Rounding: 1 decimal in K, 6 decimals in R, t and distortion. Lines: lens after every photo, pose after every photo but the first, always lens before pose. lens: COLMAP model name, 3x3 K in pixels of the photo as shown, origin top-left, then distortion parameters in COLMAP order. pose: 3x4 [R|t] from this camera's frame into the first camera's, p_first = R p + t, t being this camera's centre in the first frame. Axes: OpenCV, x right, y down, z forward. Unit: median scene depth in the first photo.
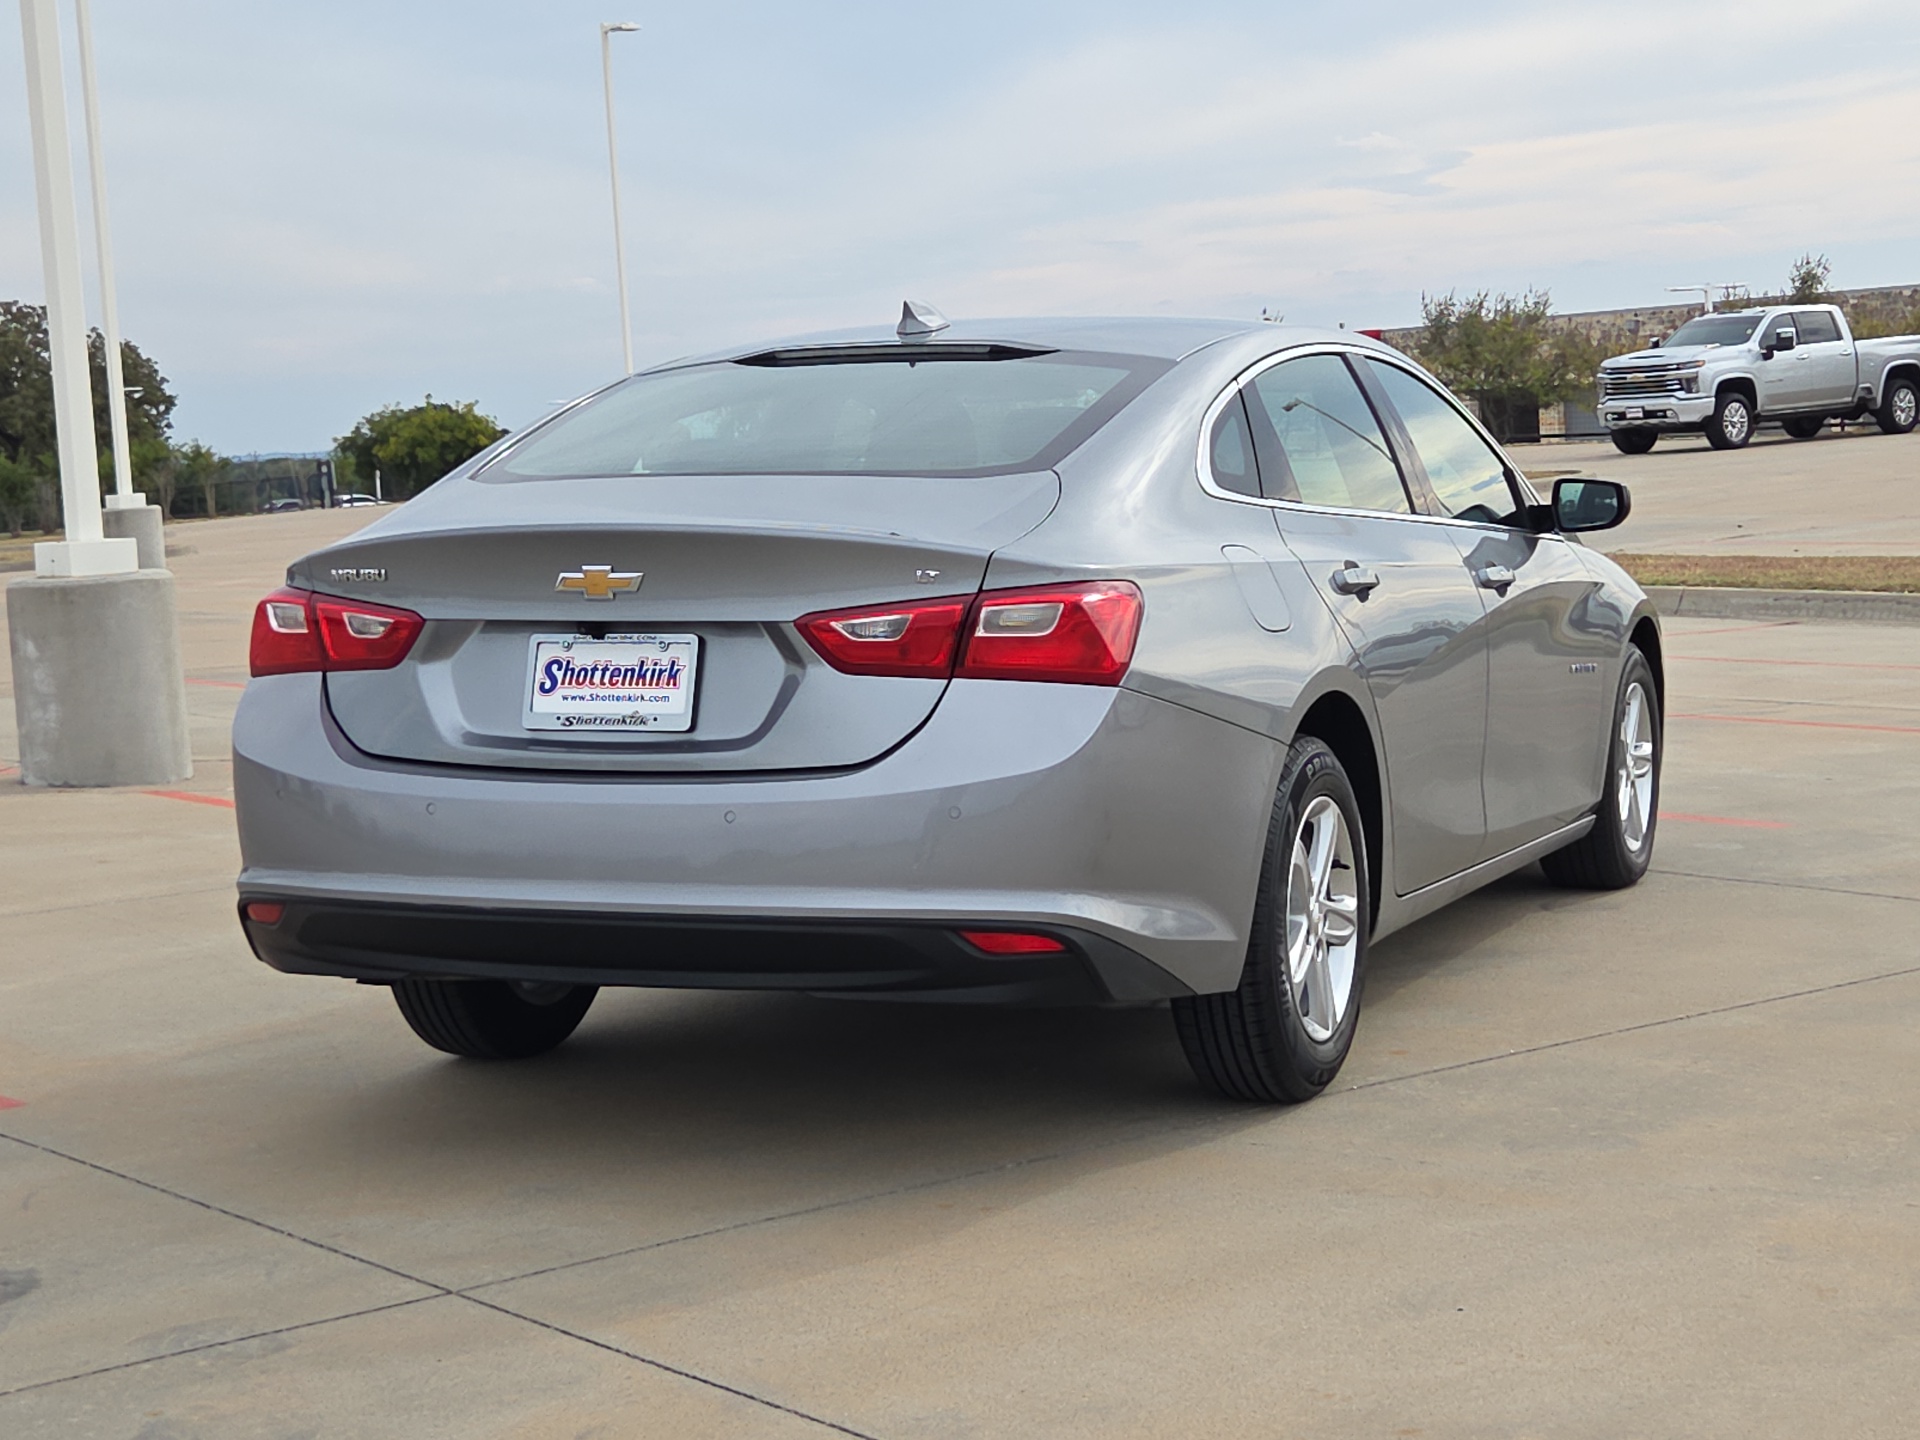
lens RADIAL K [[3323.7, 0, 963.2], [0, 3323.7, 700.3], [0, 0, 1]] dist [0.090346, 0.000000]
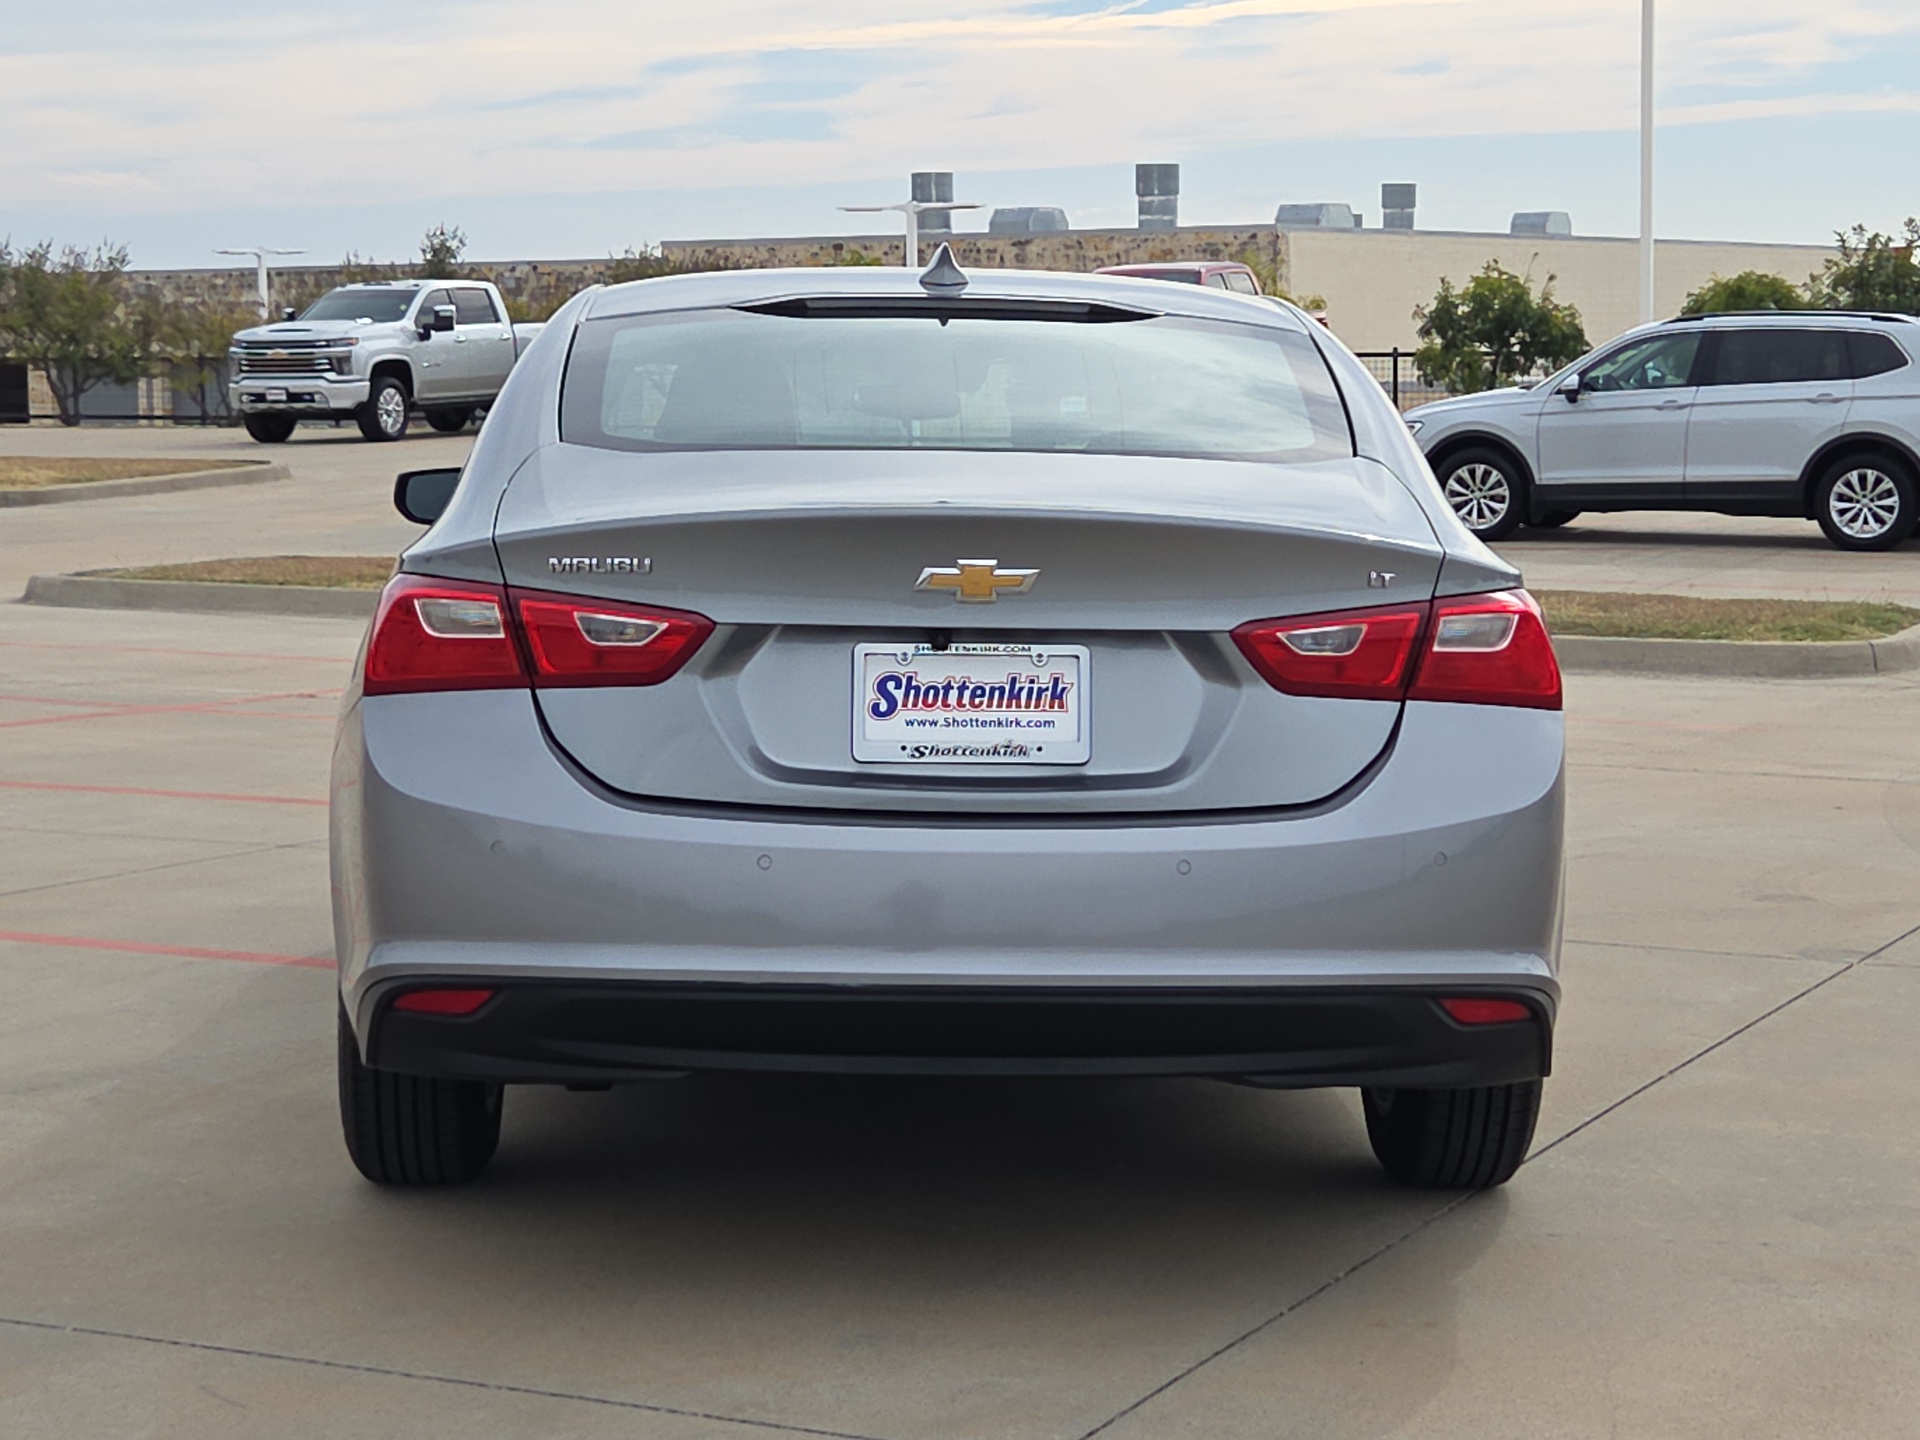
lens RADIAL K [[3889.9, 0, 955.9], [0, 3889.9, 725.1], [0, 0, 1]] dist [0.110866, 0.000000]
pose [[0.905864, 0.001811, 0.423564, -0.485646], [-0.001167, 0.999998, -0.001779, 0.001444], [-0.423566, 0.001117, 0.905864, 0.136518]]
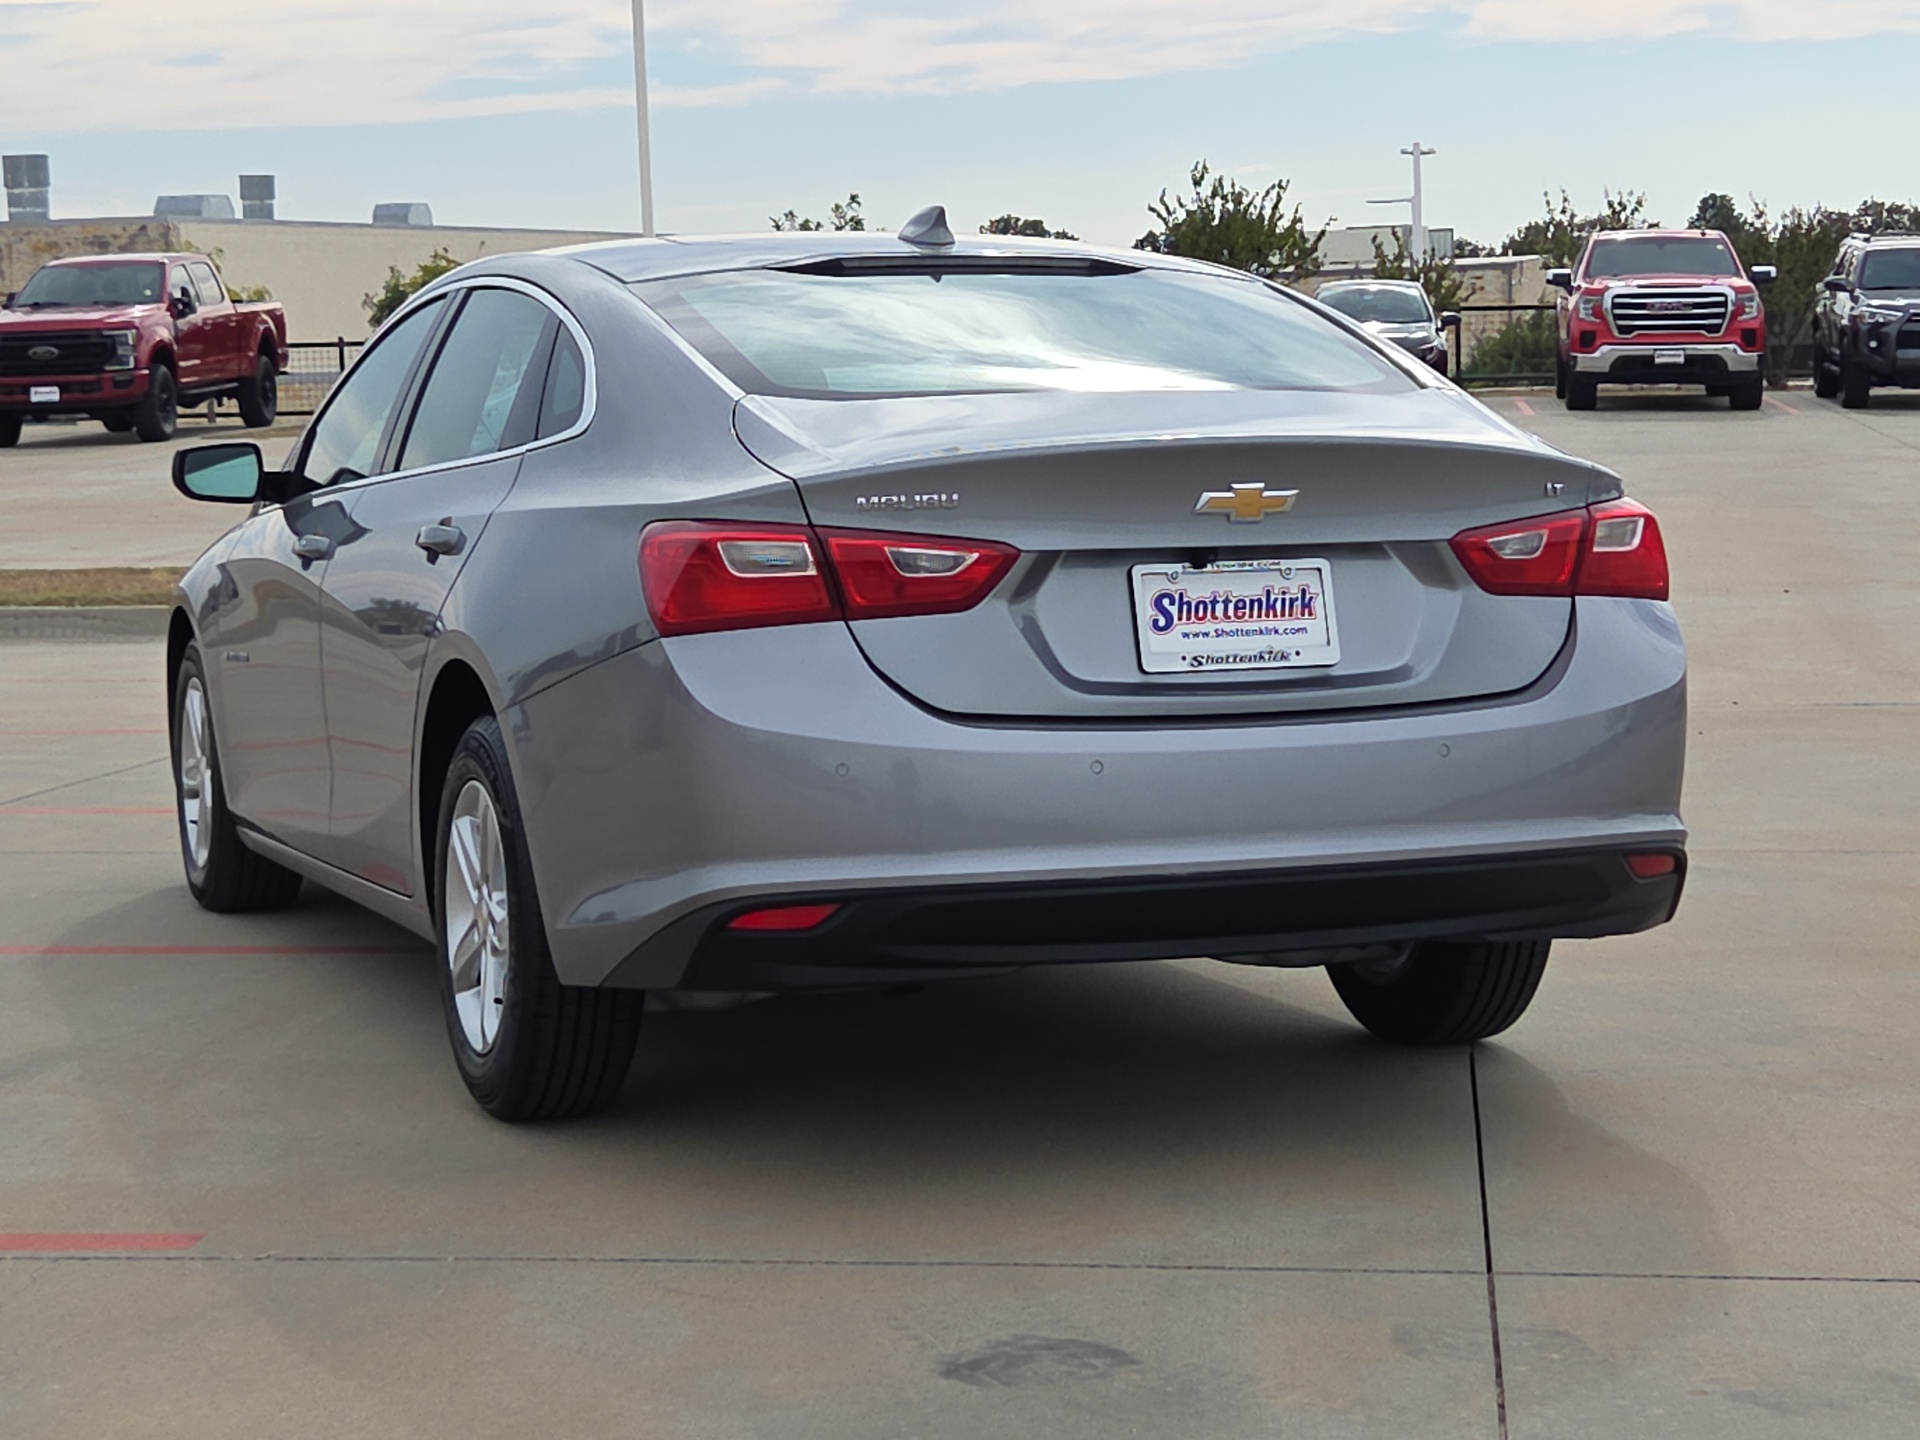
lens RADIAL K [[3889.9, 0, 960.8], [0, 3889.9, 731.0], [0, 0, 1]] dist [0.110866, 0.000000]
pose [[0.733140, -0.045347, 0.678564, -0.826365], [0.053046, 0.998548, 0.009419, 0.011210], [-0.678006, 0.029090, 0.734481, 0.271052]]
